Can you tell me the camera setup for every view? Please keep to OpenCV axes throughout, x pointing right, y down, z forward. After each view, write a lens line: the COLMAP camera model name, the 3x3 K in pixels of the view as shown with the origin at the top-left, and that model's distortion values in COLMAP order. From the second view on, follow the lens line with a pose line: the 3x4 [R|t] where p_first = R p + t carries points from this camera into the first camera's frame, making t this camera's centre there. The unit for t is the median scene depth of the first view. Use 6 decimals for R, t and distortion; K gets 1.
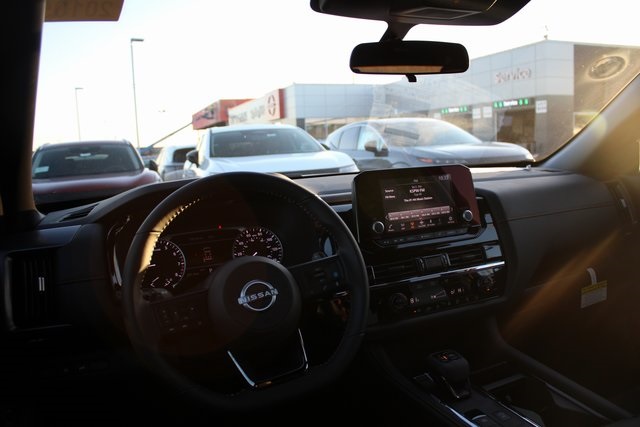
lens RADIAL K [[522.7, 0, 357.2], [0, 522.7, 214.1], [0, 0, 1]] dist [-0.091209, 0.008497]
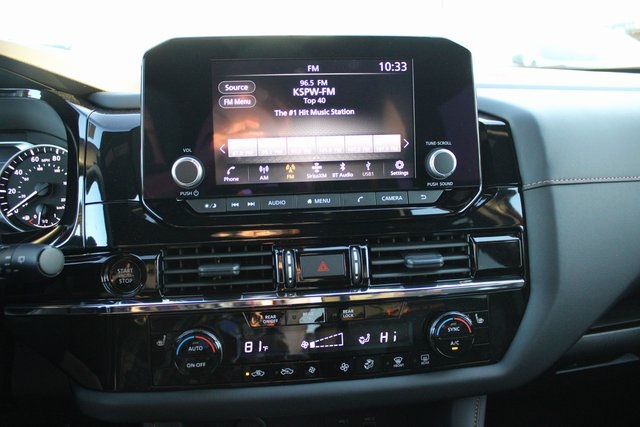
lens RADIAL K [[522.7, 0, 357.2], [0, 522.7, 214.1], [0, 0, 1]] dist [-0.091209, 0.008497]
pose [[0.945862, 0.133731, -0.295737, 0.285801], [-0.086682, 0.982158, 0.166889, -0.020973], [0.312779, -0.132219, 0.940578, 0.601454]]
